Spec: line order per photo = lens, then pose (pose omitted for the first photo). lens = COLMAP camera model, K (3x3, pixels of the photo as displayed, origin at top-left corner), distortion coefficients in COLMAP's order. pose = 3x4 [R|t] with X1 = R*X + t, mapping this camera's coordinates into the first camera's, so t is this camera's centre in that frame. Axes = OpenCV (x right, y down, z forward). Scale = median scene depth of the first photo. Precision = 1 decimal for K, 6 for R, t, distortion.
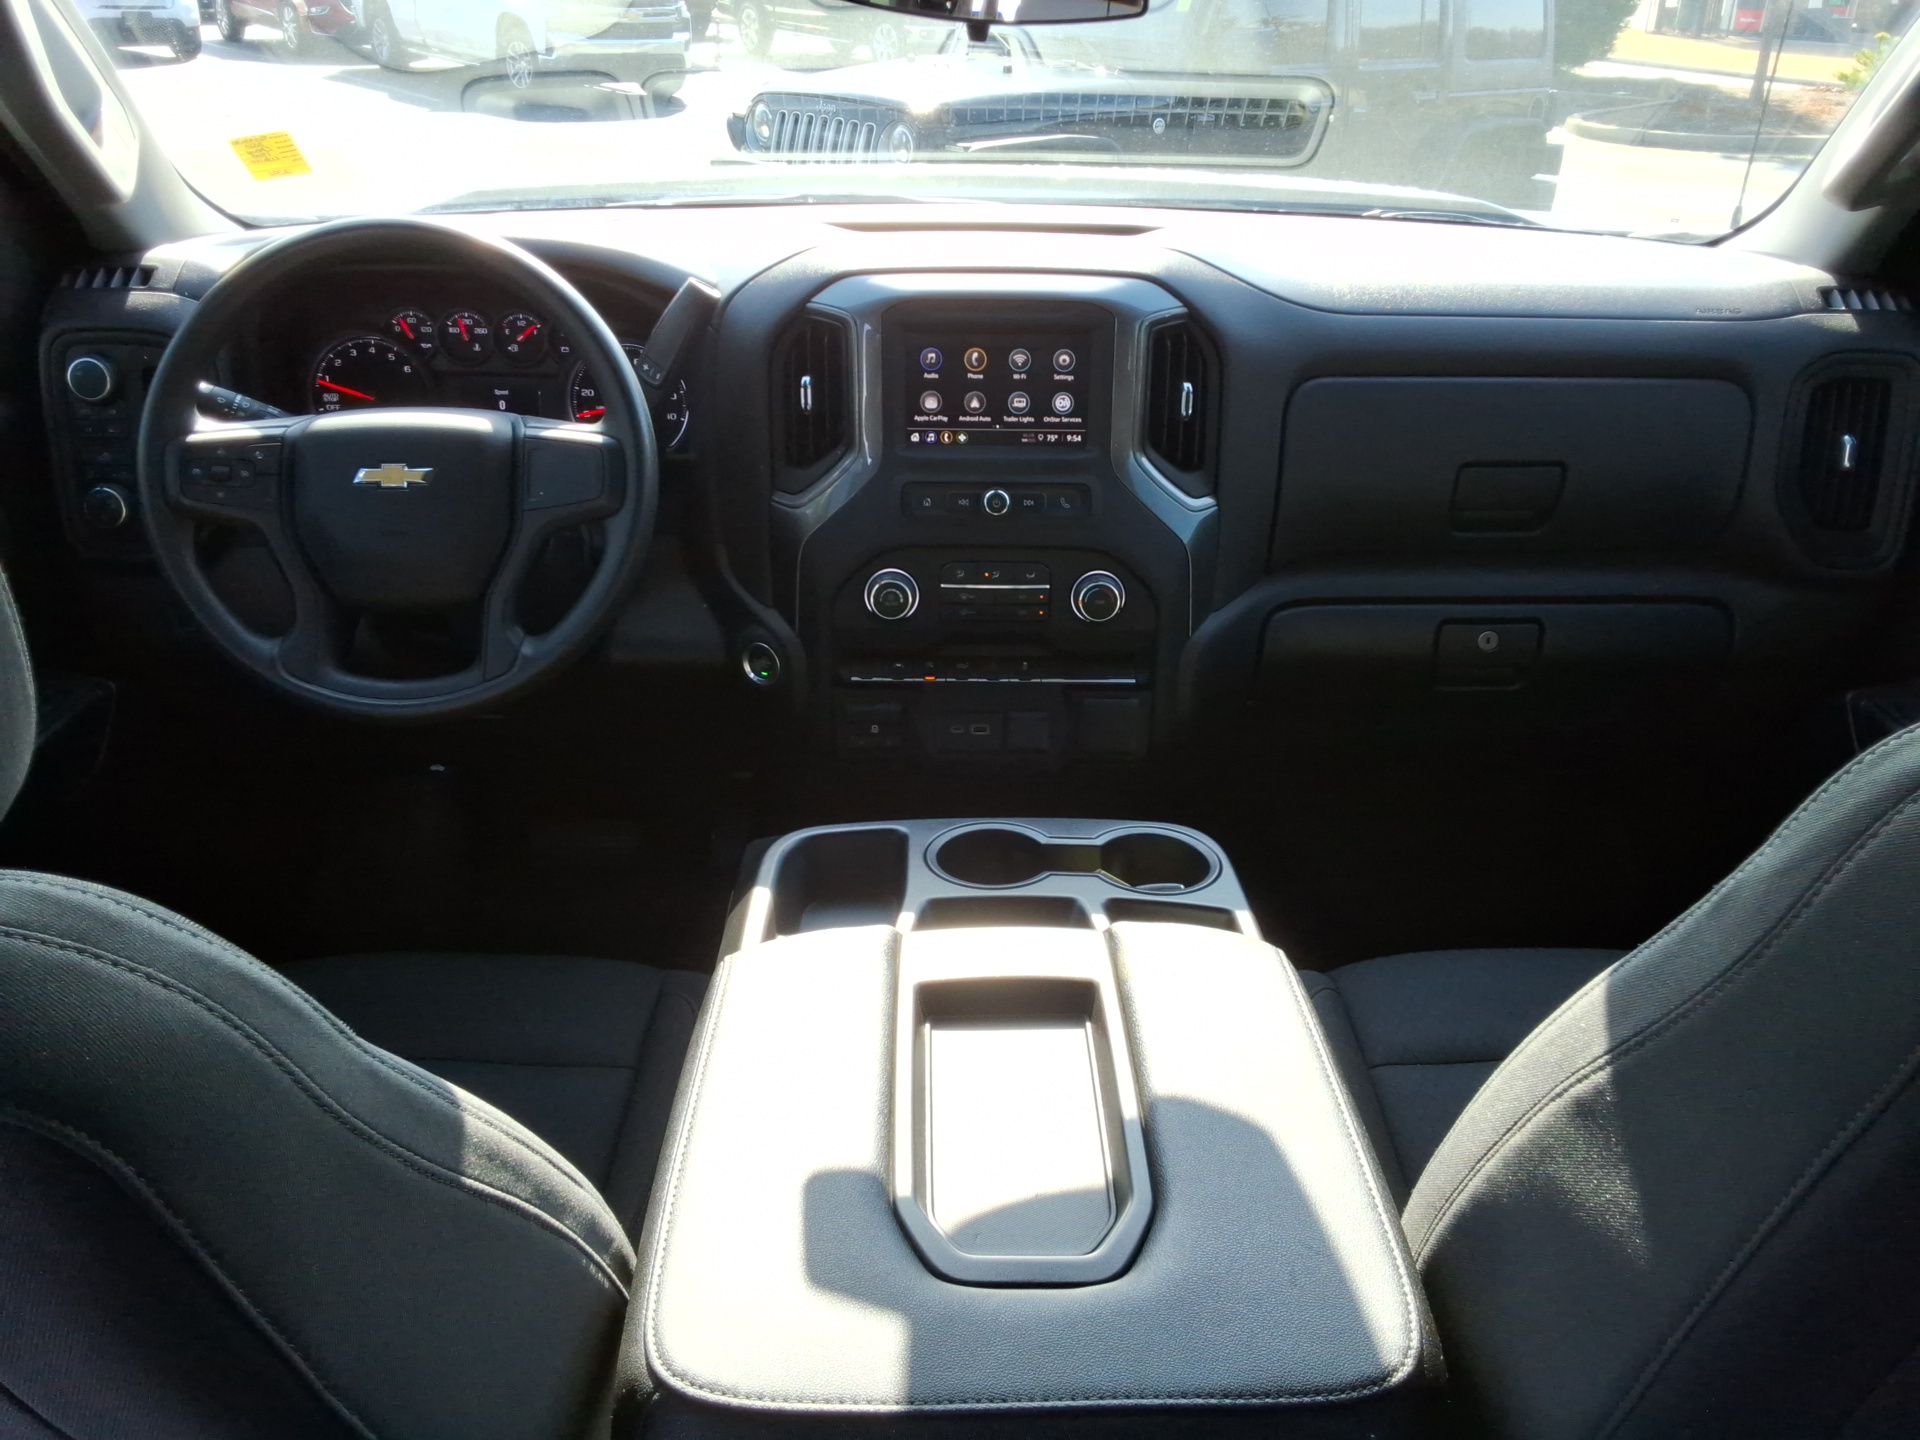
lens RADIAL K [[1570.7, 0, 961.9], [0, 1570.7, 709.4], [0, 0, 1]] dist [0.136162, -0.224219]
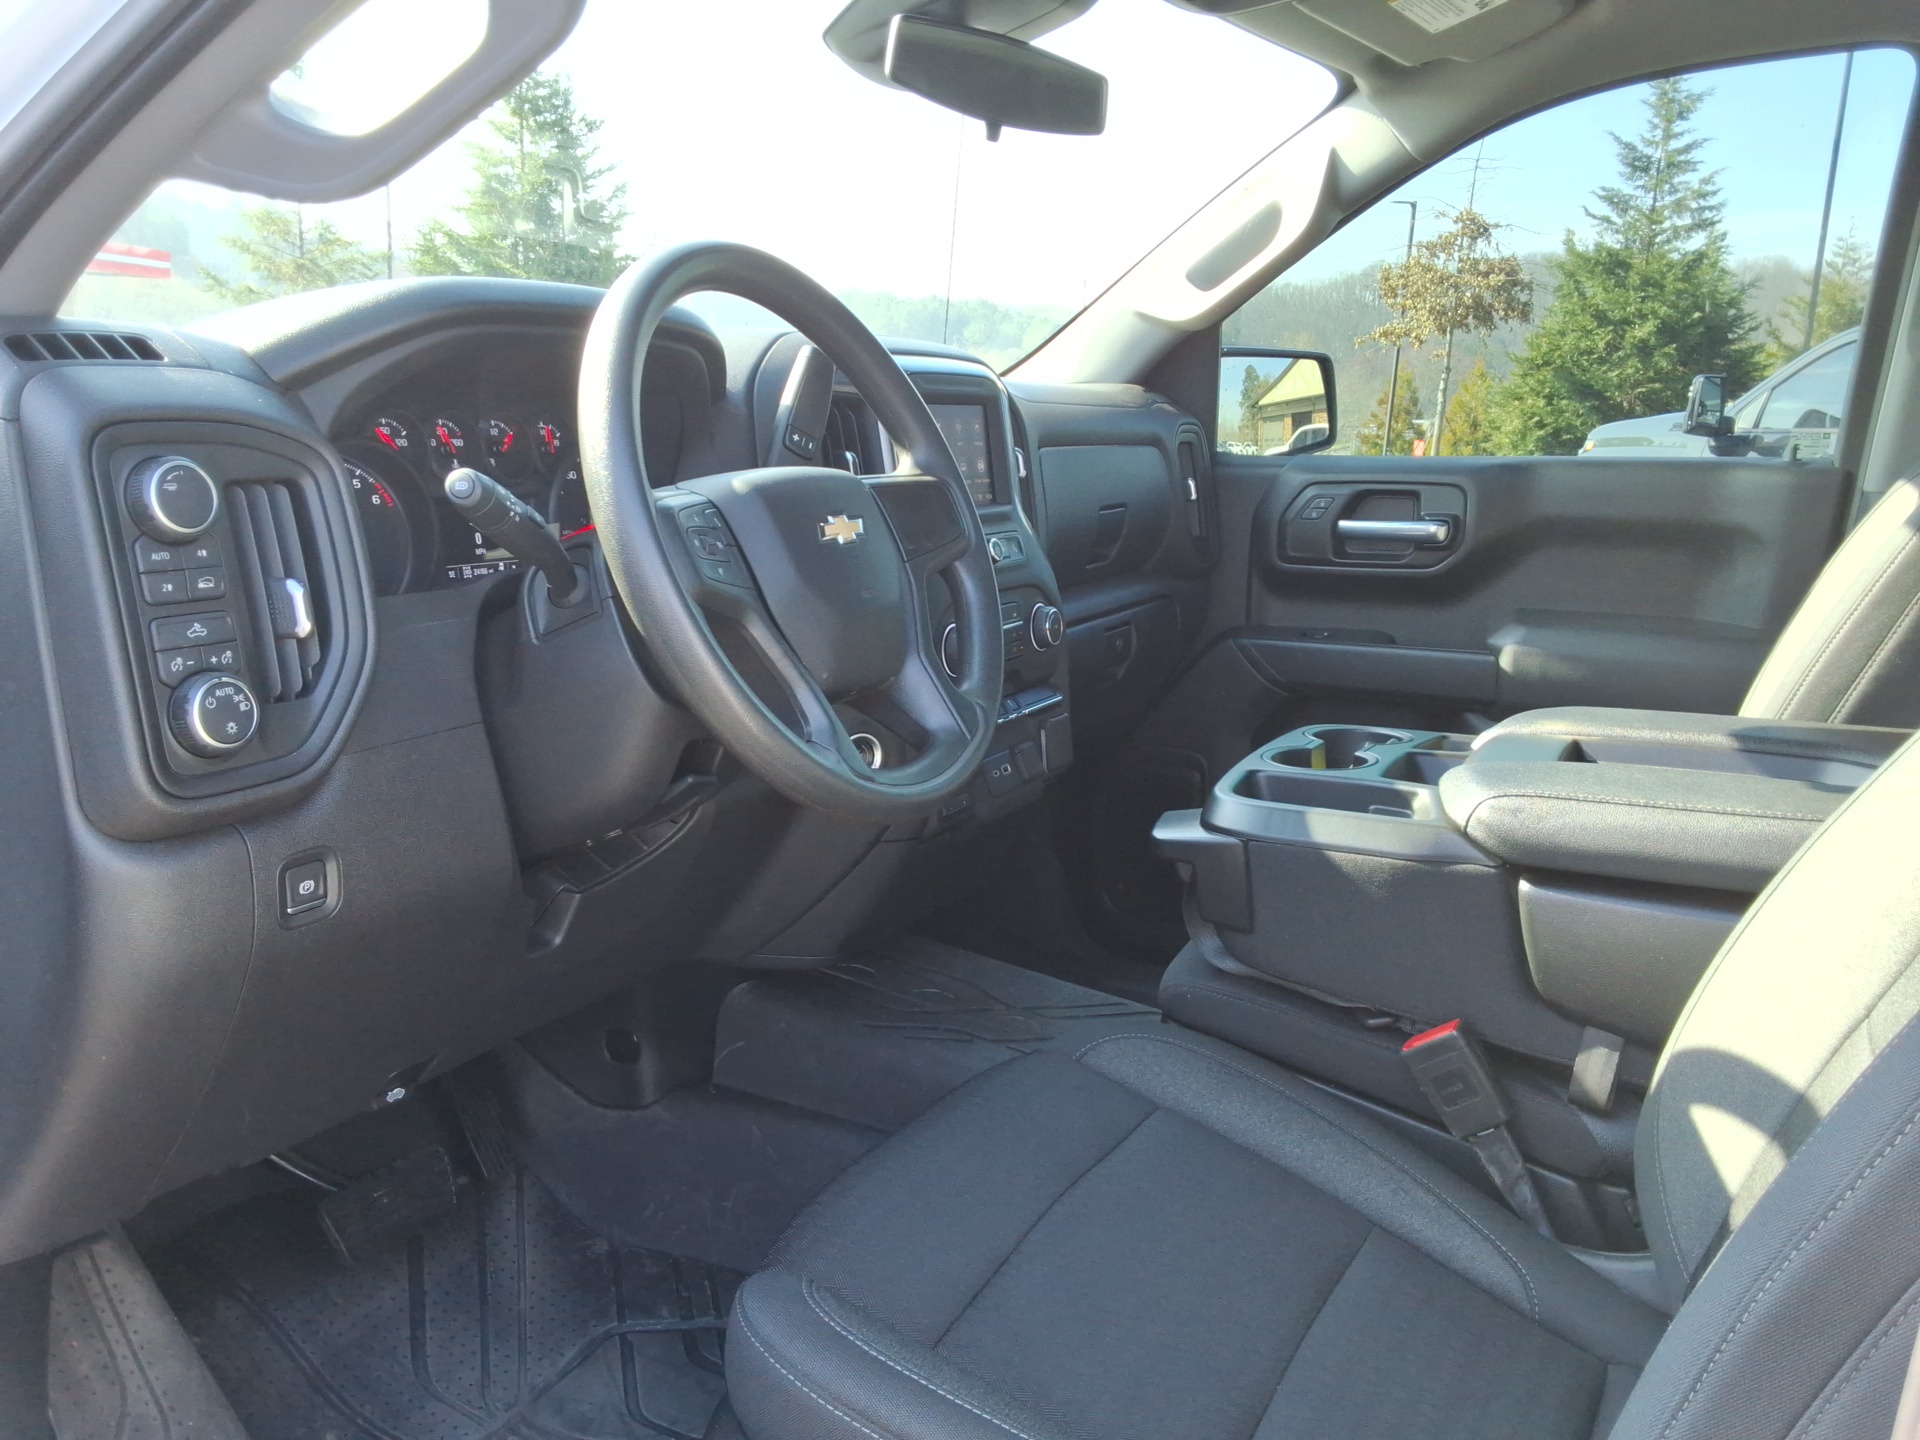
lens RADIAL K [[1570.7, 0, 961.9], [0, 1570.7, 709.4], [0, 0, 1]] dist [0.136162, -0.224219]
pose [[0.480987, -0.168963, 0.860293, -0.862479], [0.360032, 0.932765, -0.018096, -0.018458], [-0.799393, 0.318437, 0.509479, 0.463021]]
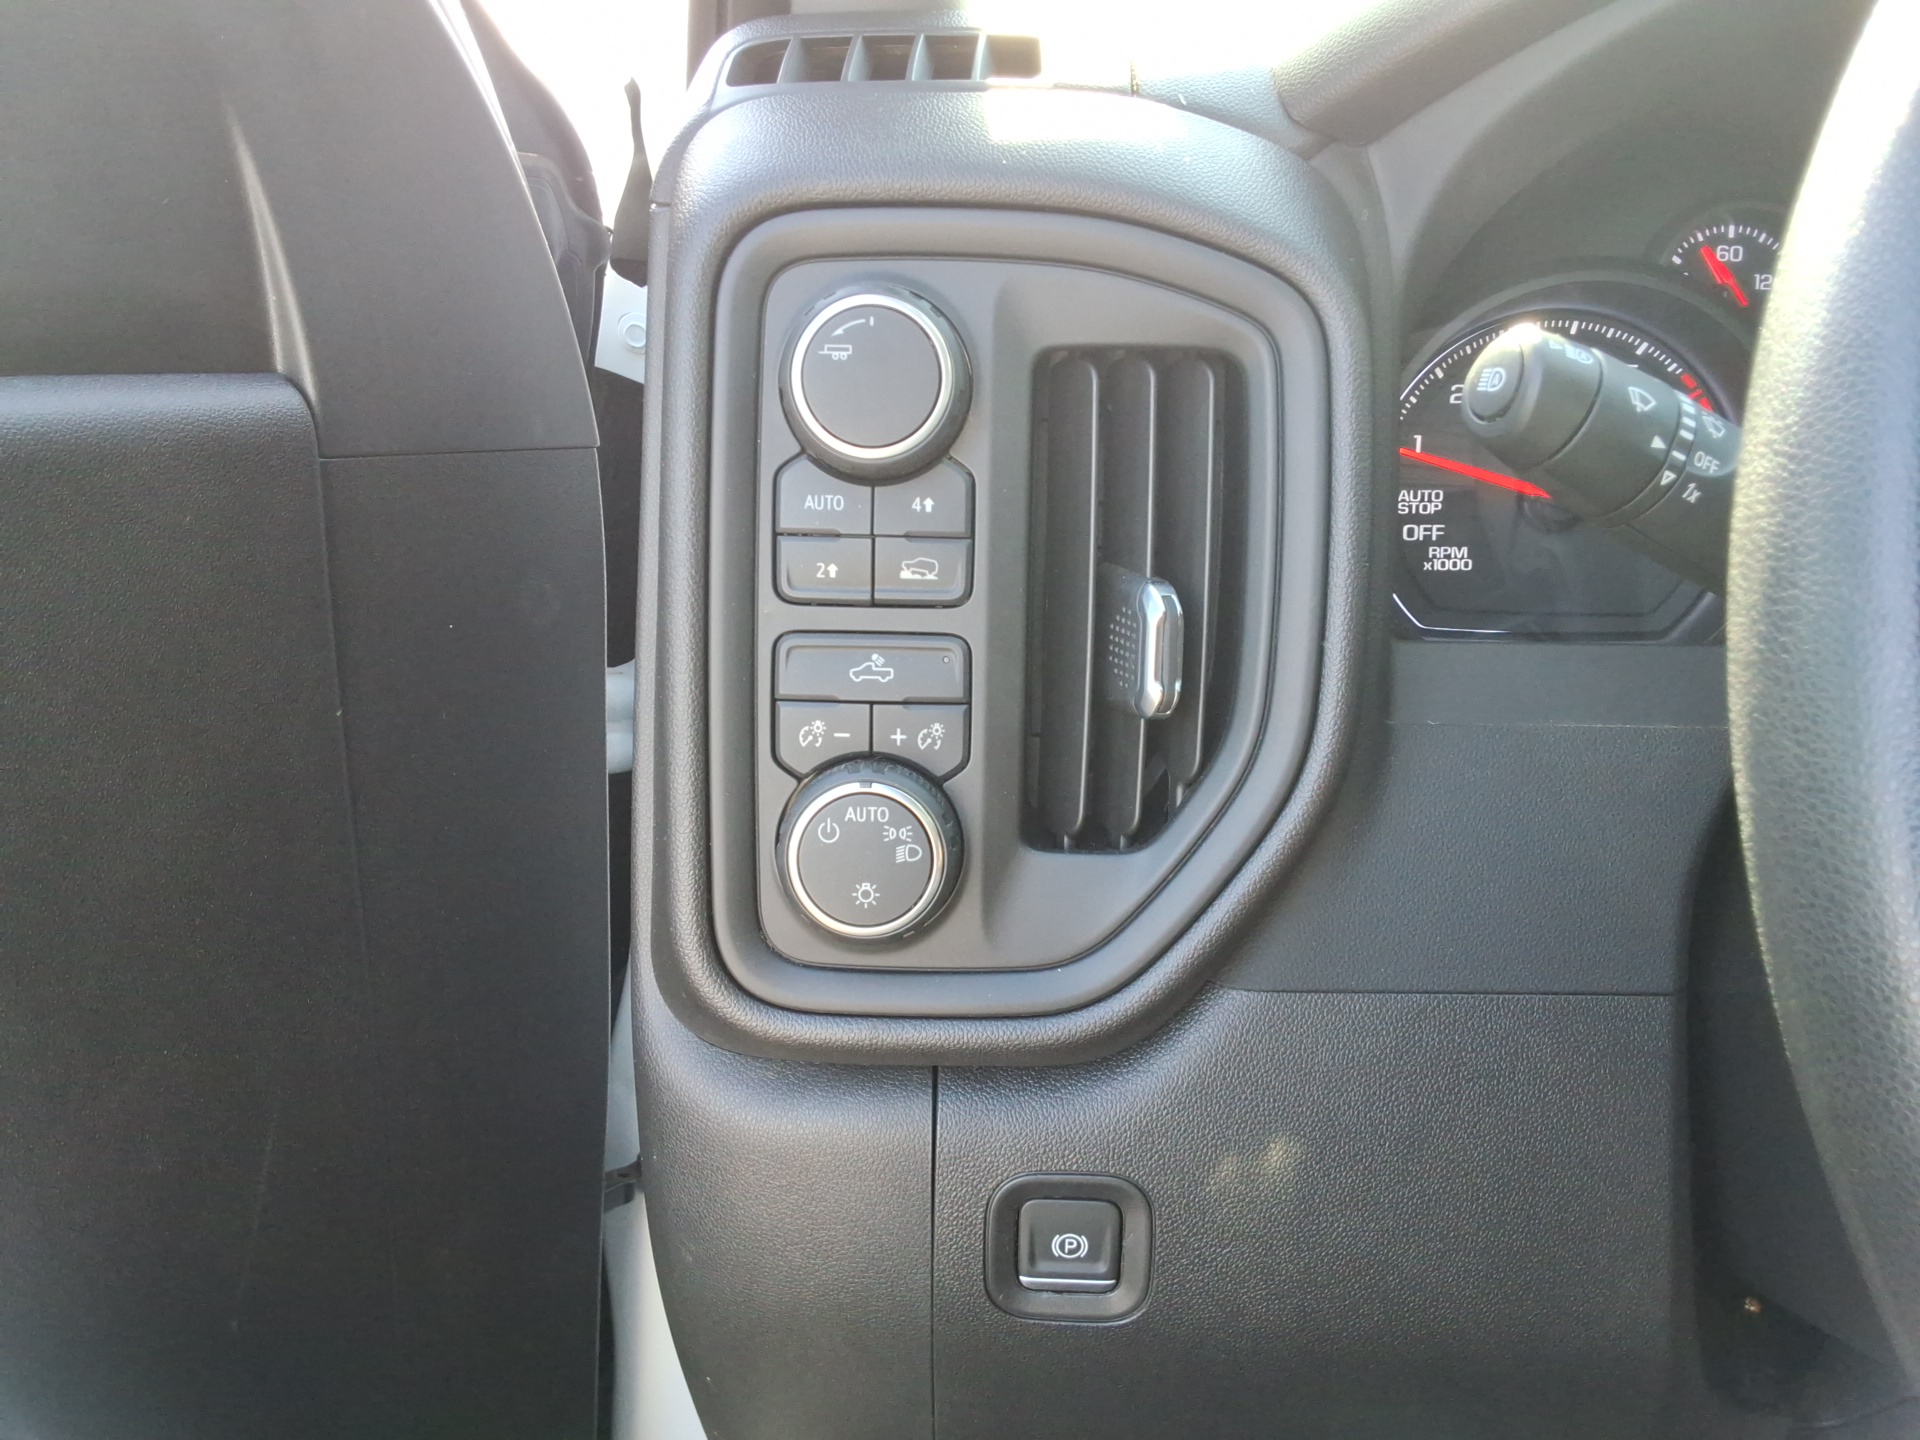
lens RADIAL K [[1570.7, 0, 961.9], [0, 1570.7, 709.4], [0, 0, 1]] dist [0.136162, -0.224219]
pose [[0.999662, 0.006034, -0.025276, -0.486976], [-0.010220, 0.985579, -0.168904, -0.100630], [0.023892, 0.169106, 0.985308, 0.701455]]
